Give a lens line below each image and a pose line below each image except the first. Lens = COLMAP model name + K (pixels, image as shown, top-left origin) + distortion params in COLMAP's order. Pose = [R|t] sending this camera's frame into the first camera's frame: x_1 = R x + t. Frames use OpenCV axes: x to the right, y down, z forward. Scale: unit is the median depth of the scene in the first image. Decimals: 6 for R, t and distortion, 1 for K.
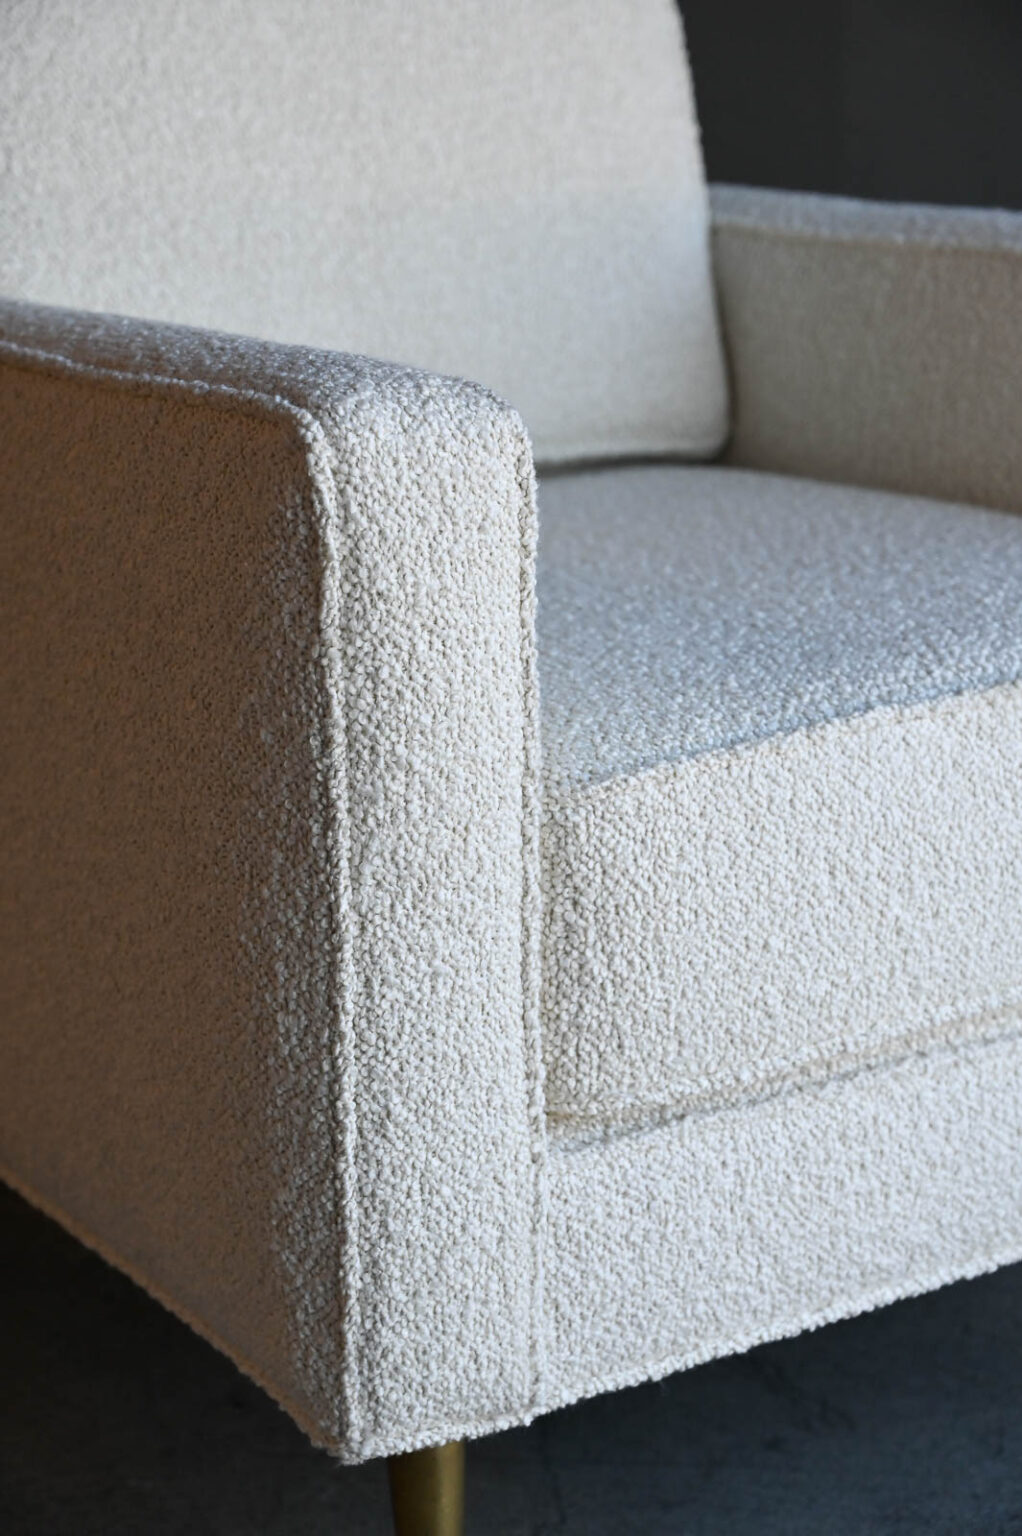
lens RADIAL K [[3139.6, 0, 511.0], [0, 3139.6, 768.0], [0, 0, 1]] dist [-0.025104, 0.174238]
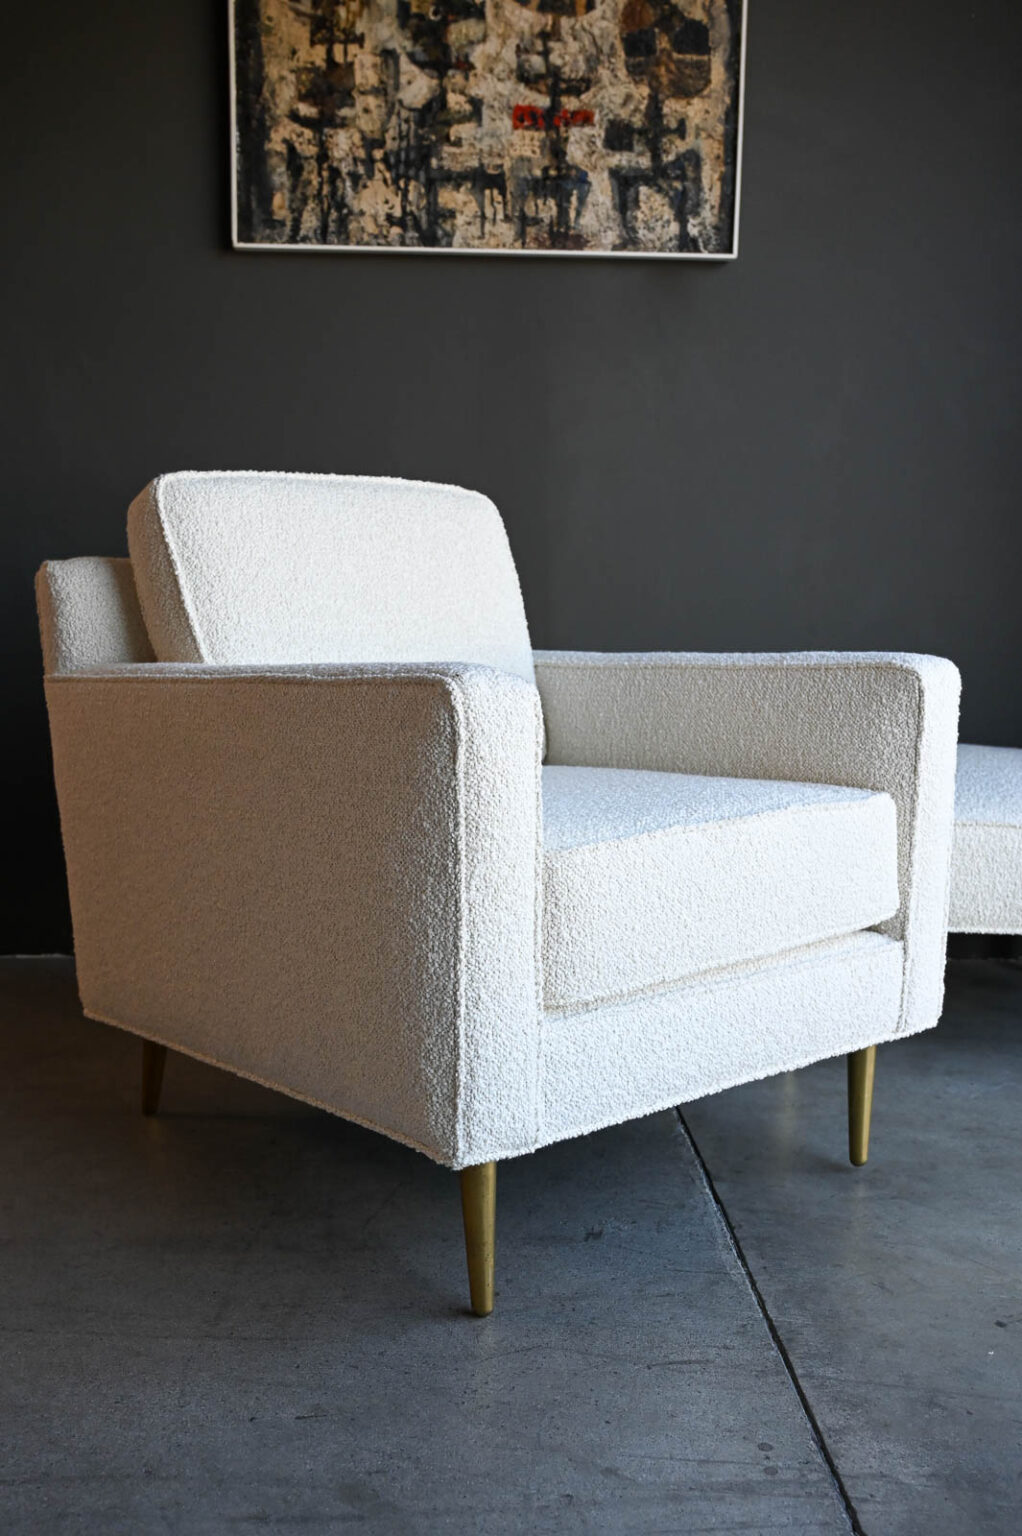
lens RADIAL K [[1516.6, 0, 511.1], [0, 1516.6, 779.4], [0, 0, 1]] dist [-0.004633, 0.001764]
pose [[0.990674, -0.002792, 0.136222, -0.157516], [0.024479, 0.987168, -0.157796, 0.123904], [-0.134033, 0.159659, 0.978031, -0.068657]]
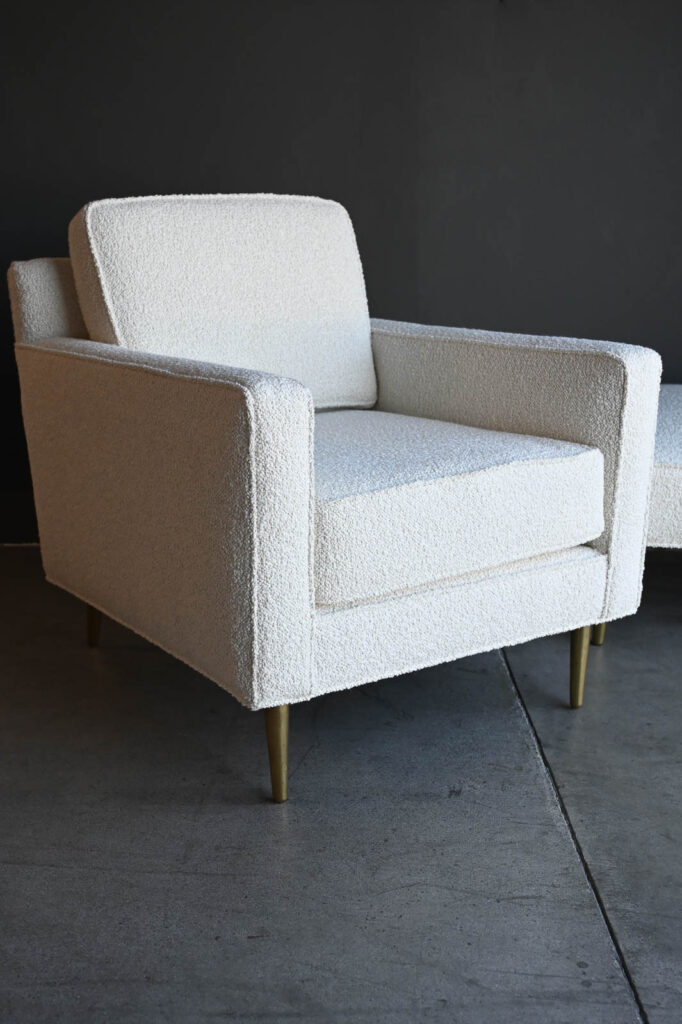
lens RADIAL K [[1231.9, 0, 328.0], [0, 1231.9, 504.9], [0, 0, 1]] dist [-0.005025, 0.011420]
pose [[0.999721, 0.008479, 0.022044, -0.004691], [-0.007861, 0.999578, -0.027979, 0.044385], [-0.022272, 0.027798, 0.999365, -0.288717]]
